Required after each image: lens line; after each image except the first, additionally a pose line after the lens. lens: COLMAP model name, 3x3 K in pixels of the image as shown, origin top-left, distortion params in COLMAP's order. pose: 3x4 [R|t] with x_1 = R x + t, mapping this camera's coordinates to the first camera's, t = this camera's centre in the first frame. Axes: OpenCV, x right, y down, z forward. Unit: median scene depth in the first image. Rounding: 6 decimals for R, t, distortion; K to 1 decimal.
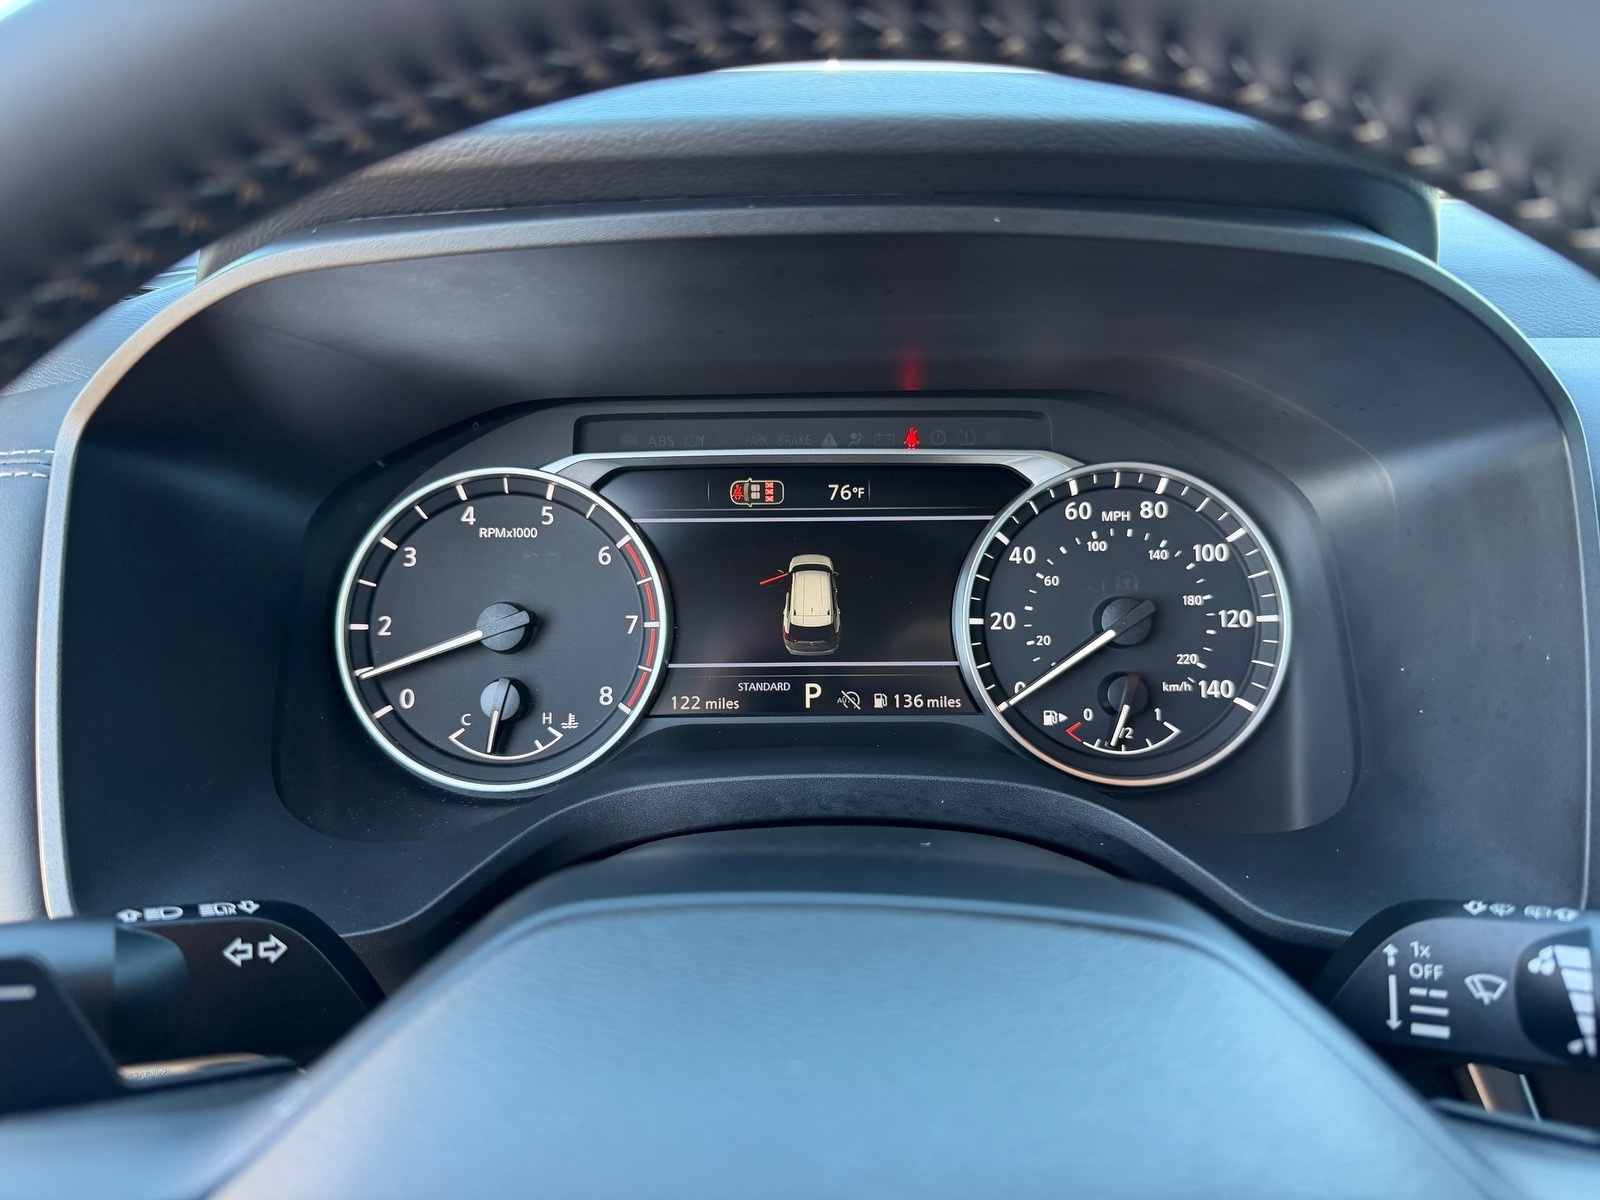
lens RADIAL K [[1168.7, 0, 782.0], [0, 1168.7, 575.3], [0, 0, 1]] dist [0.025306, -0.027830]
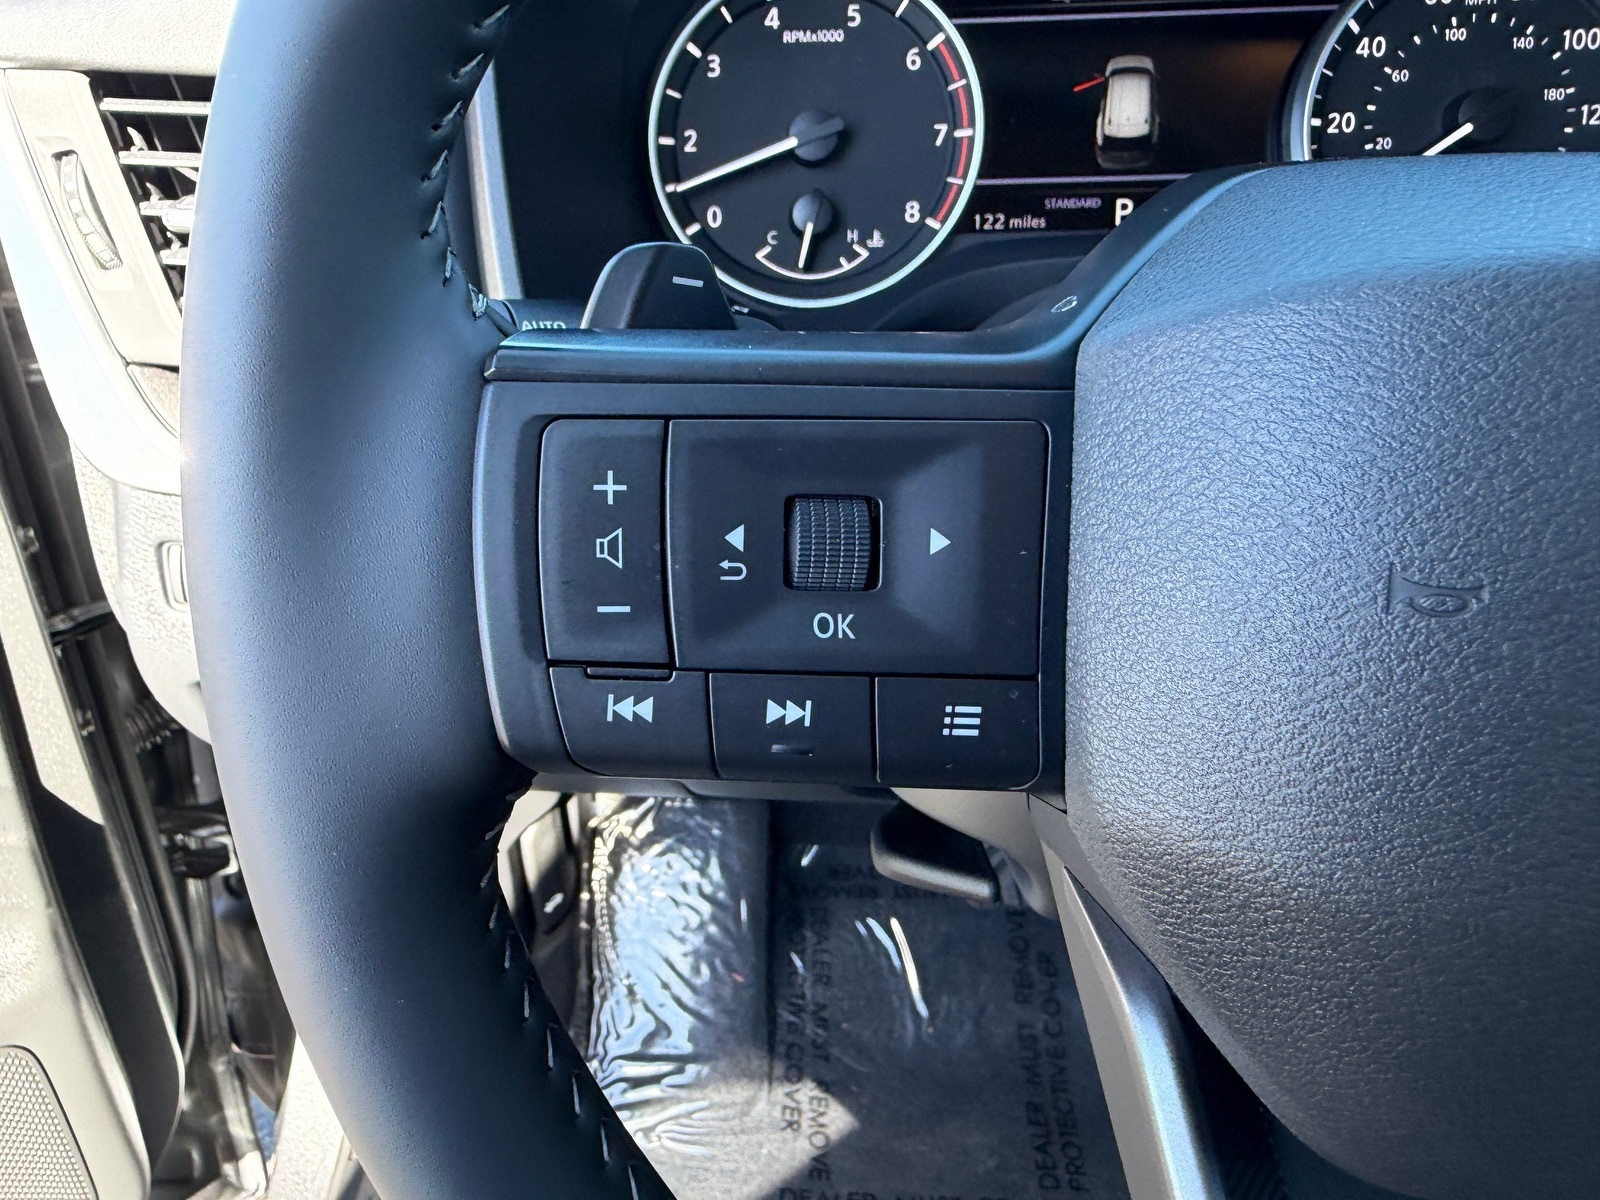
lens RADIAL K [[1168.7, 0, 702.5], [0, 1168.7, 601.0], [0, 0, 1]] dist [0.025306, -0.027830]
pose [[0.997992, 0.007414, -0.062900, -0.264444], [0.008959, 0.966613, 0.256085, 0.165828], [0.062699, -0.256134, 0.964606, -0.046551]]
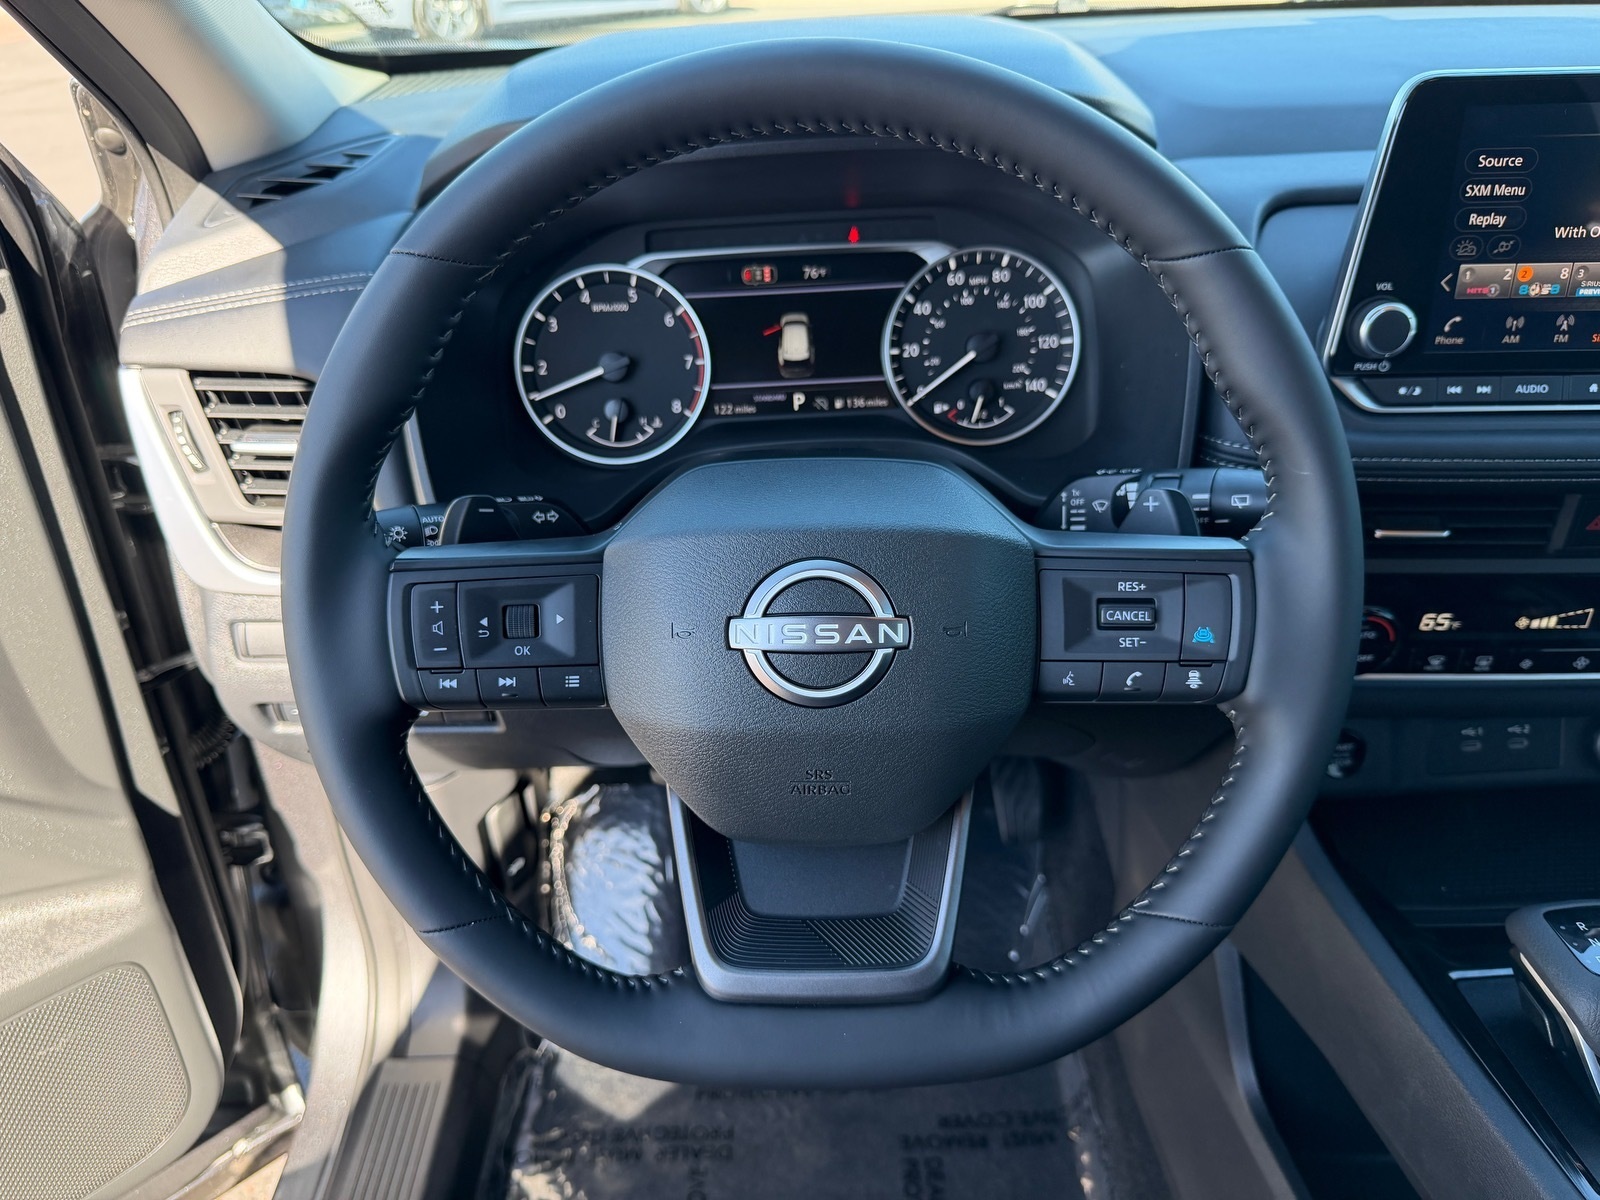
lens RADIAL K [[1168.7, 0, 803.1], [0, 1168.7, 606.7], [0, 0, 1]] dist [0.025306, -0.027830]
pose [[0.998875, -0.045962, 0.011636, -0.001110], [0.041813, 0.969671, 0.240810, -0.014069], [-0.022352, -0.240052, 0.970503, -0.711856]]
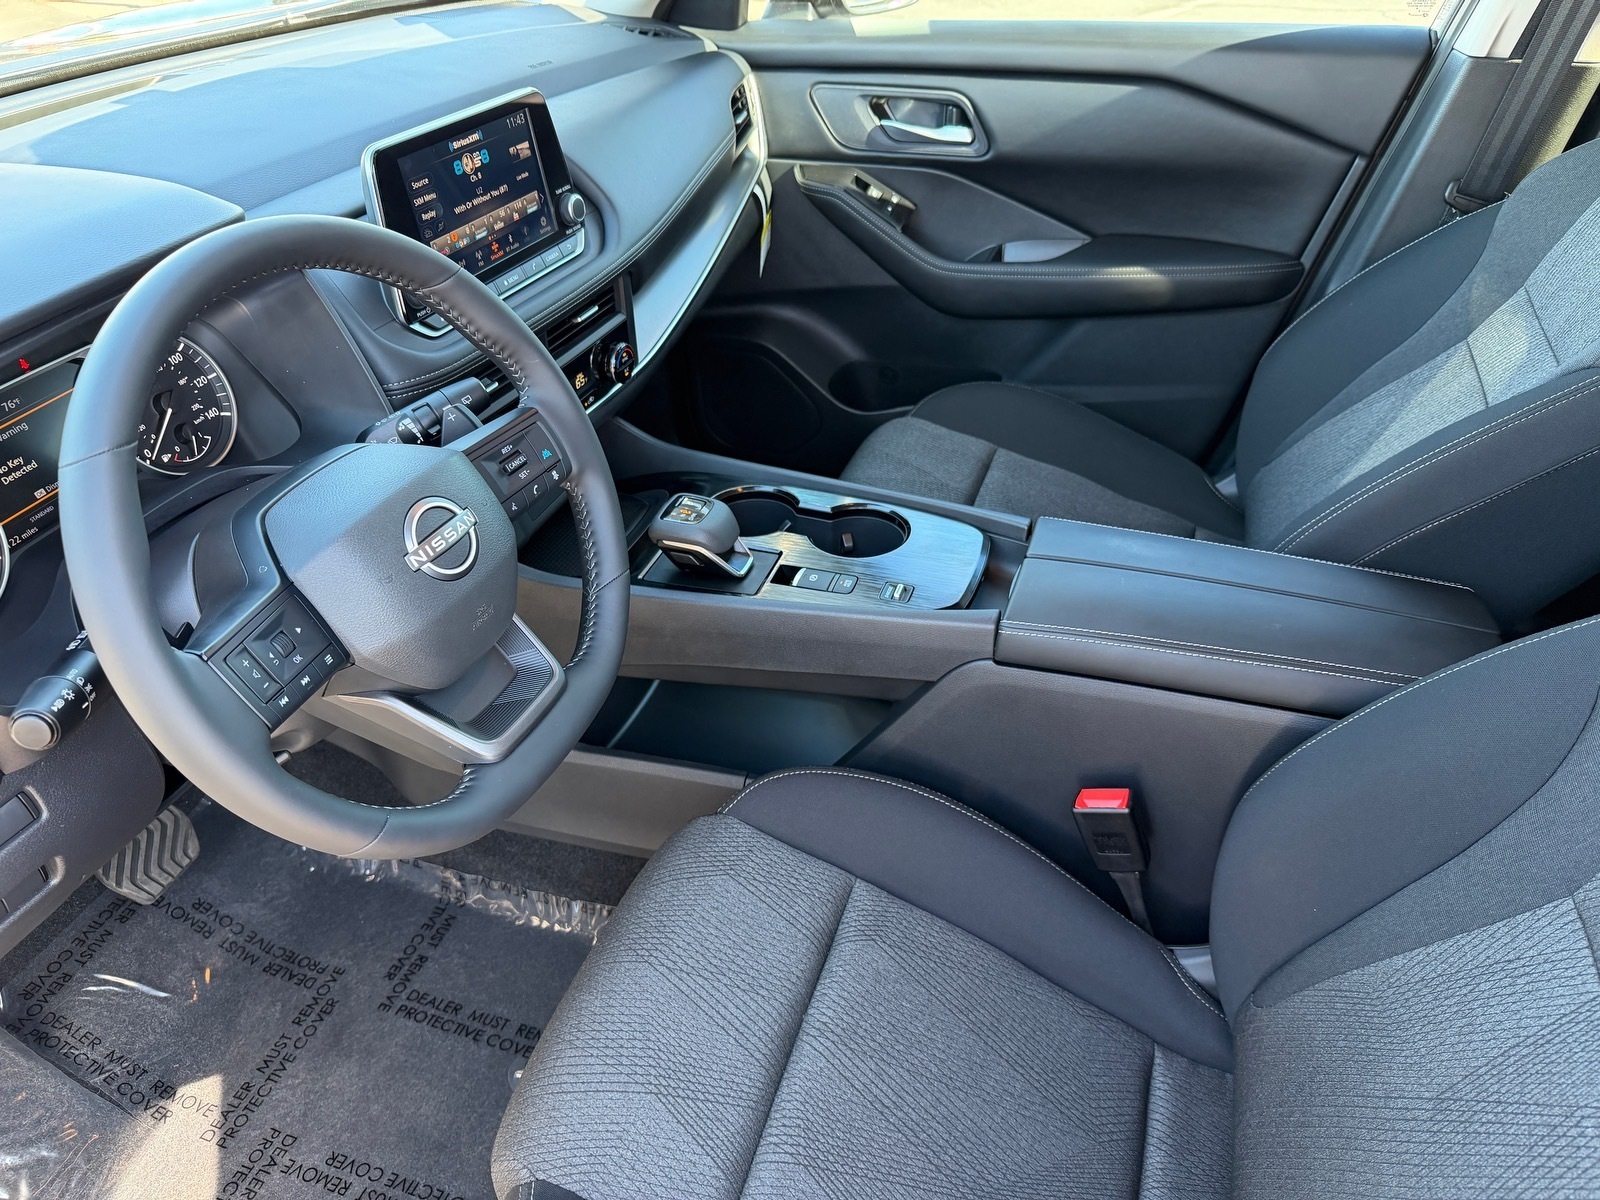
lens RADIAL K [[1168.7, 0, 802.7], [0, 1168.7, 627.2], [0, 0, 1]] dist [0.025306, -0.027830]
pose [[0.332209, -0.570334, 0.751236, -1.193367], [0.290678, 0.819612, 0.493703, -0.354148], [-0.897298, 0.054356, 0.438066, -1.001485]]
